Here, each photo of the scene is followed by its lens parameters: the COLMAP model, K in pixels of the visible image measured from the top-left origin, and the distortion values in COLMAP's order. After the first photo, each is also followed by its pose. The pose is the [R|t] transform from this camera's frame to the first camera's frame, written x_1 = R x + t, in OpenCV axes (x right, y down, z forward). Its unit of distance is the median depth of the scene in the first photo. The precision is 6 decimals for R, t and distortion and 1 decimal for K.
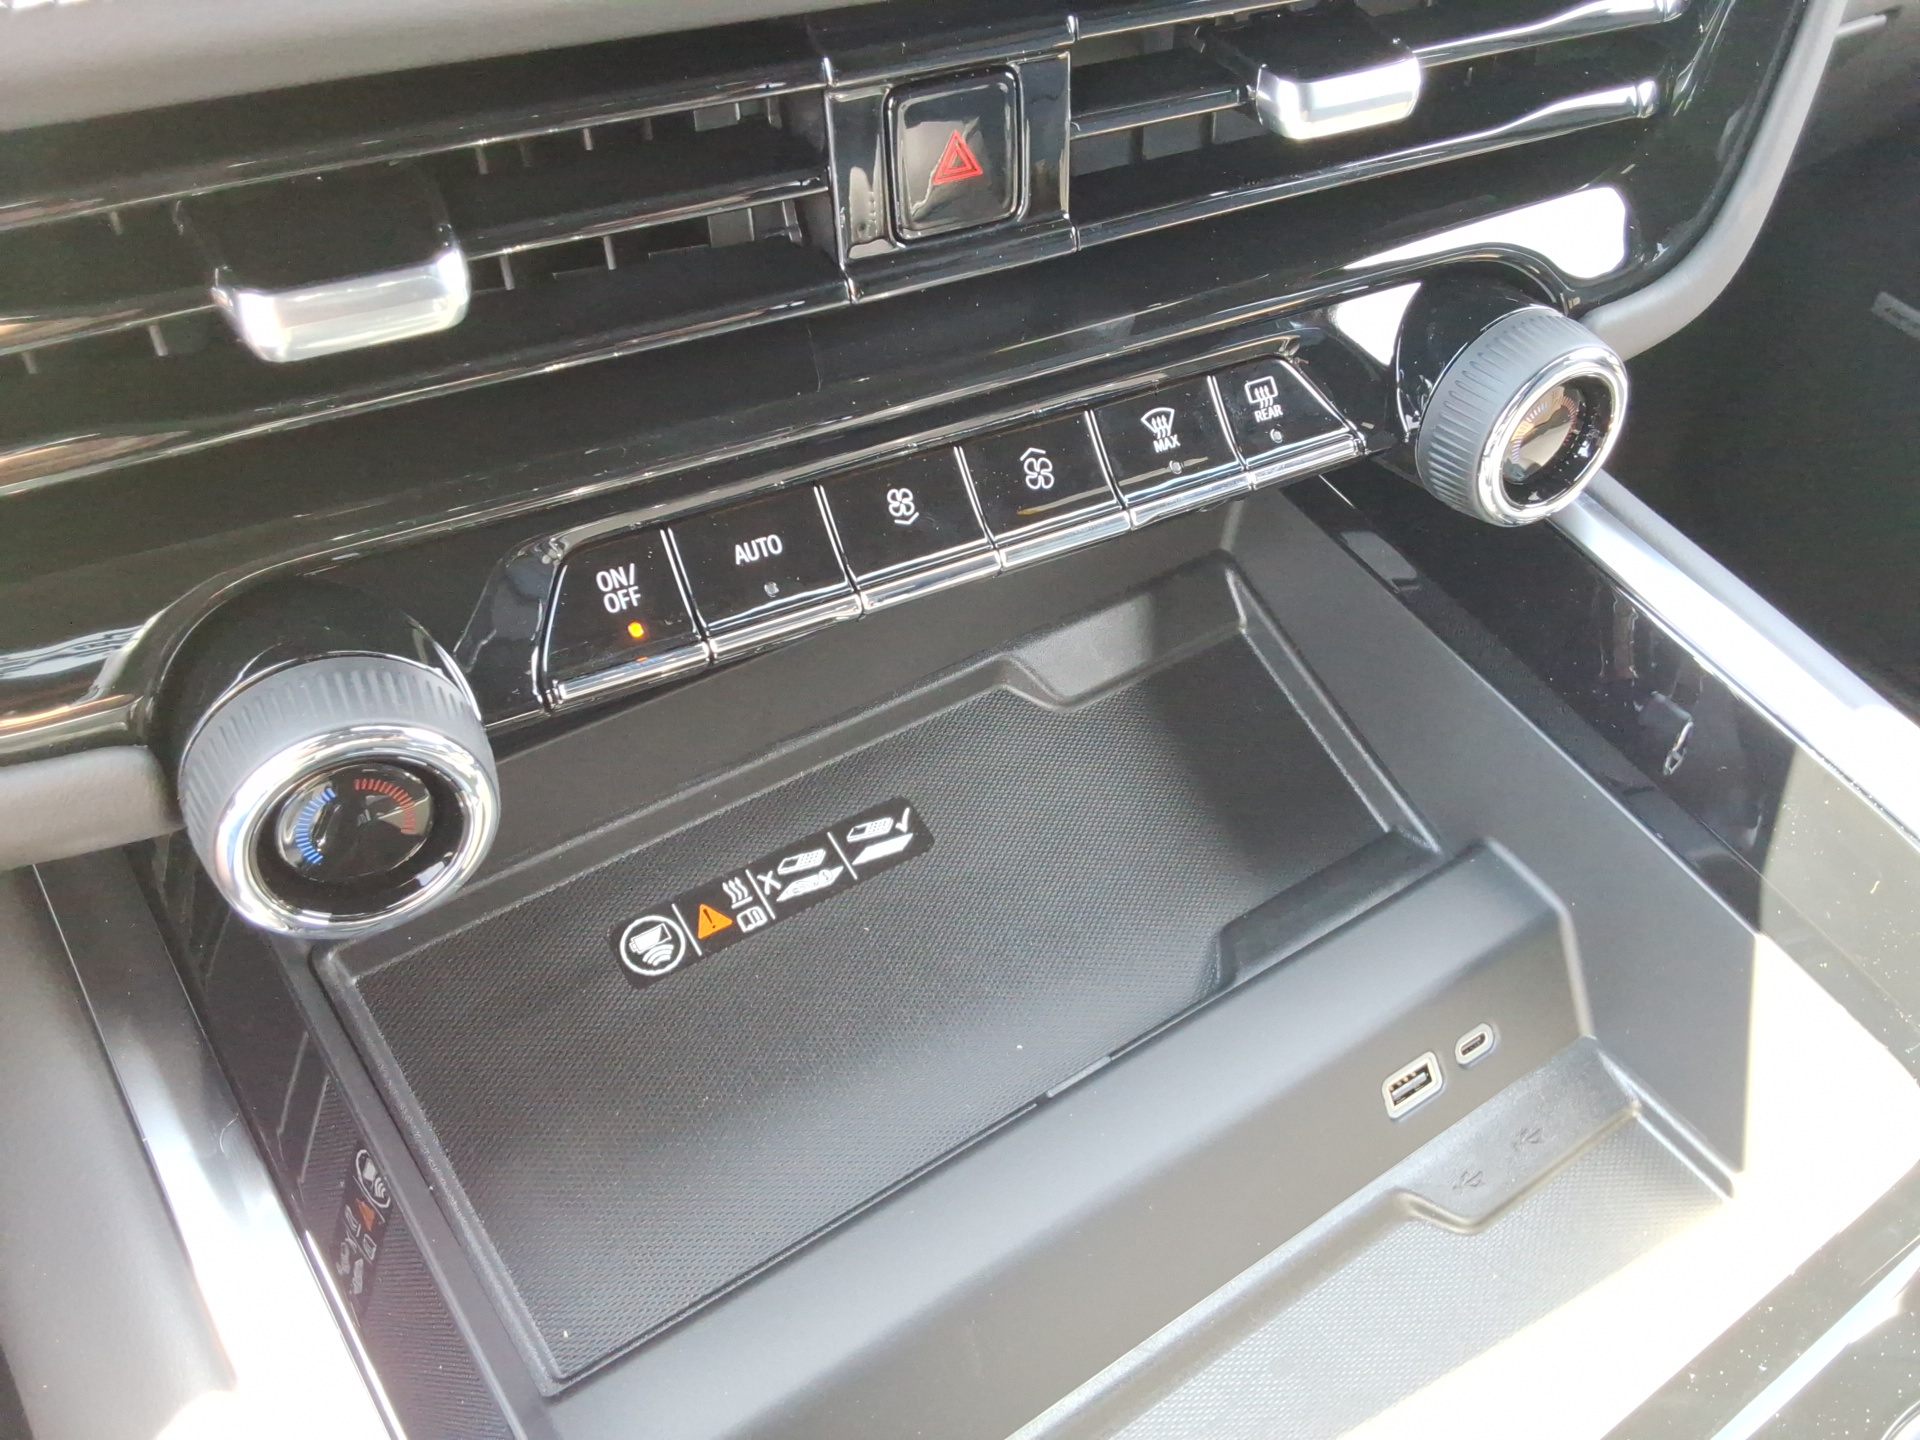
lens RADIAL K [[1562.4, 0, 986.8], [0, 1562.4, 698.6], [0, 0, 1]] dist [0.132356, -0.214096]
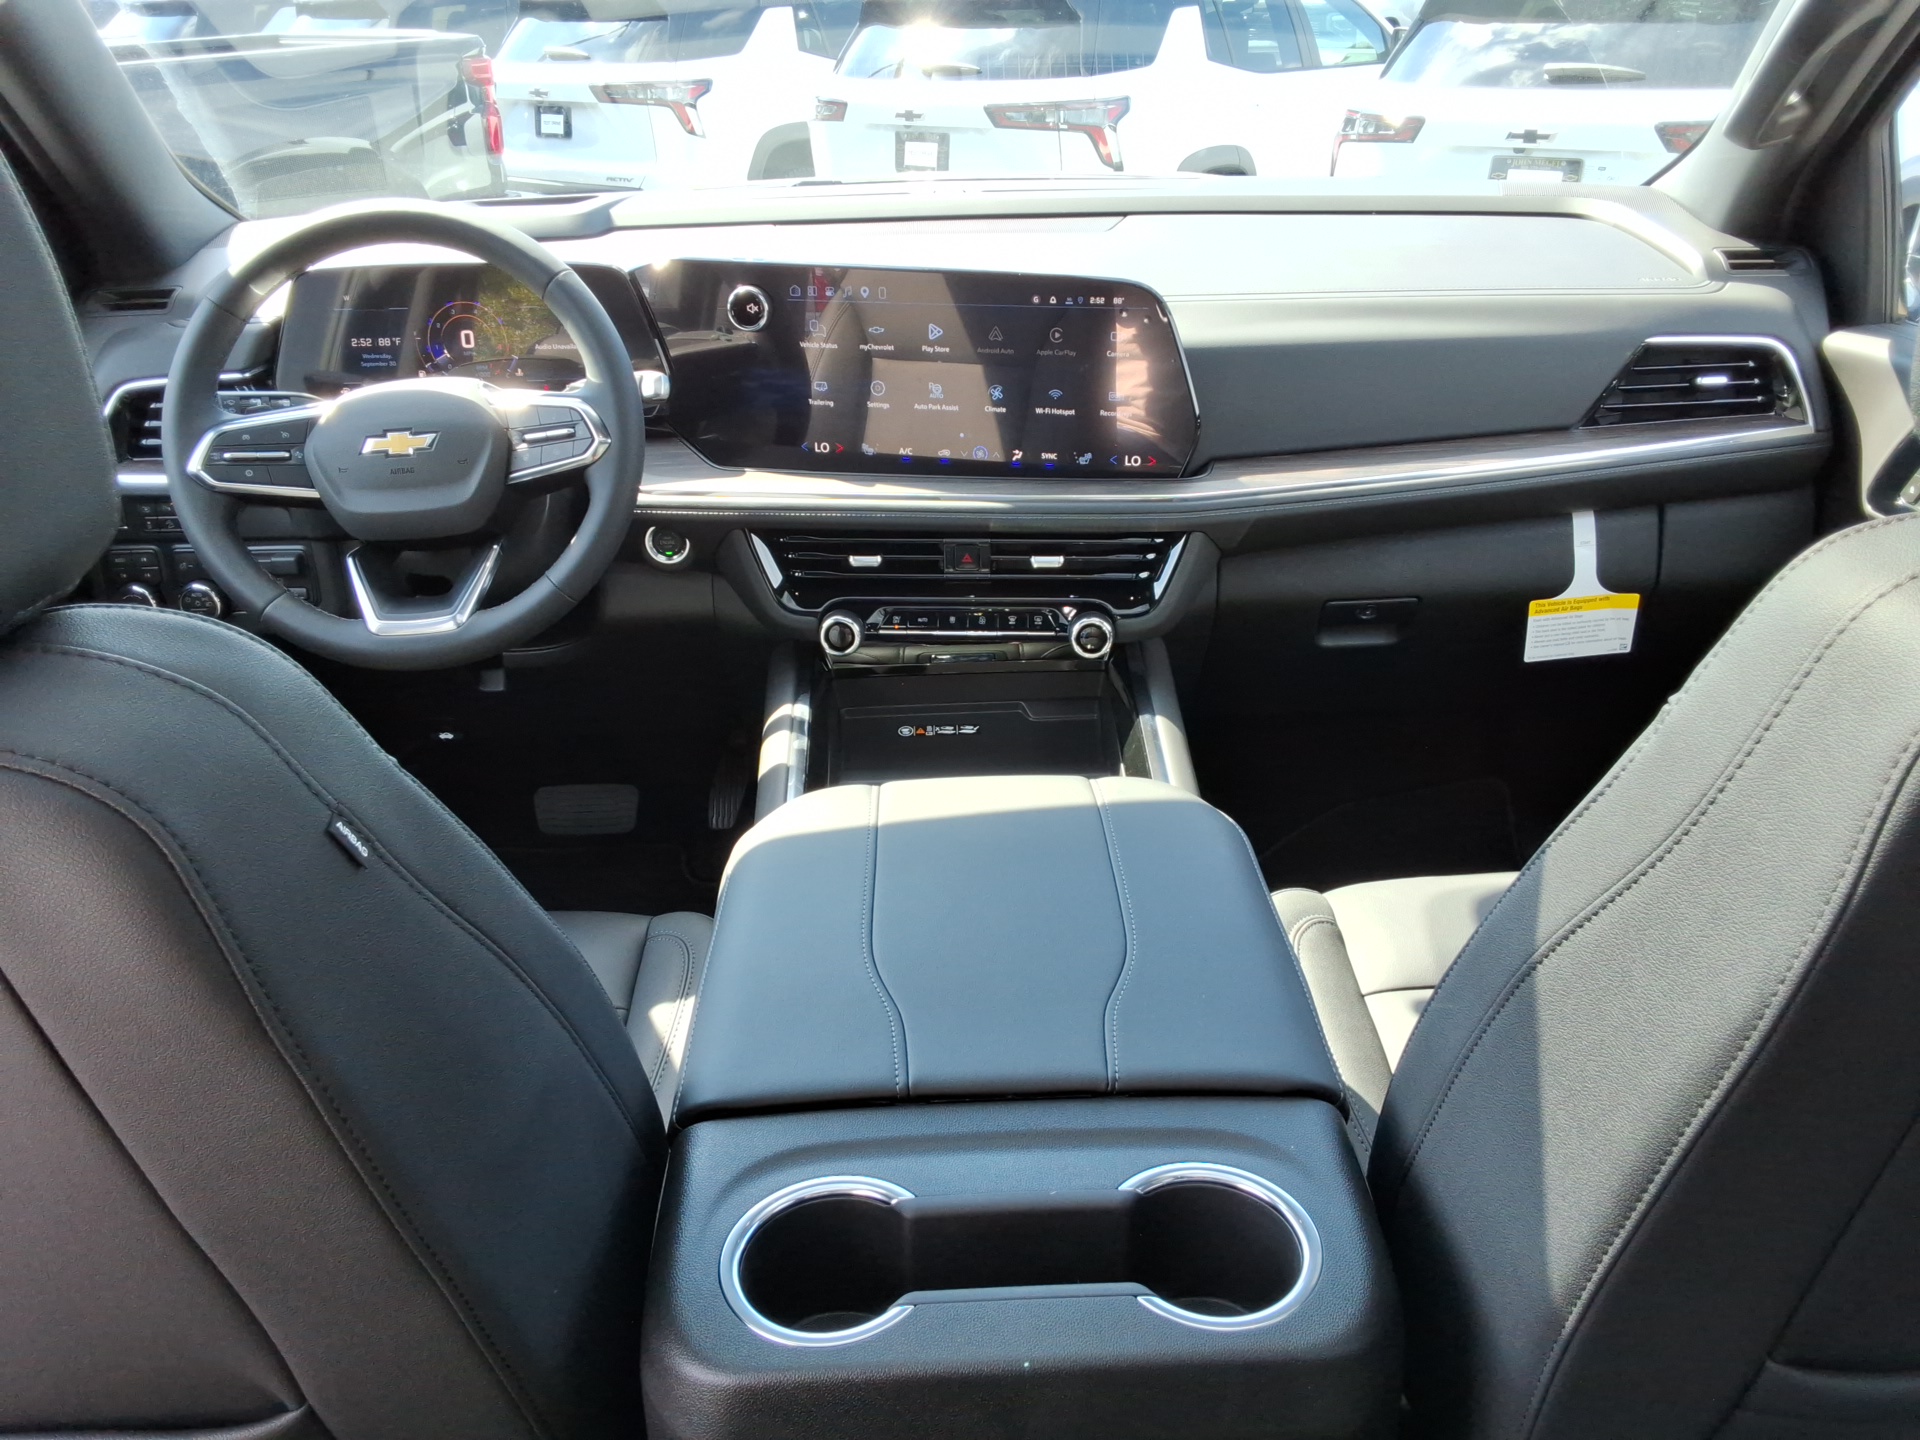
lens RADIAL K [[1562.4, 0, 986.8], [0, 1562.4, 698.6], [0, 0, 1]] dist [0.132356, -0.214096]
pose [[0.844936, 0.153119, -0.512482, 2.100052], [-0.328822, 0.904399, -0.271918, 1.139658], [0.421852, 0.398268, 0.814508, -2.359956]]
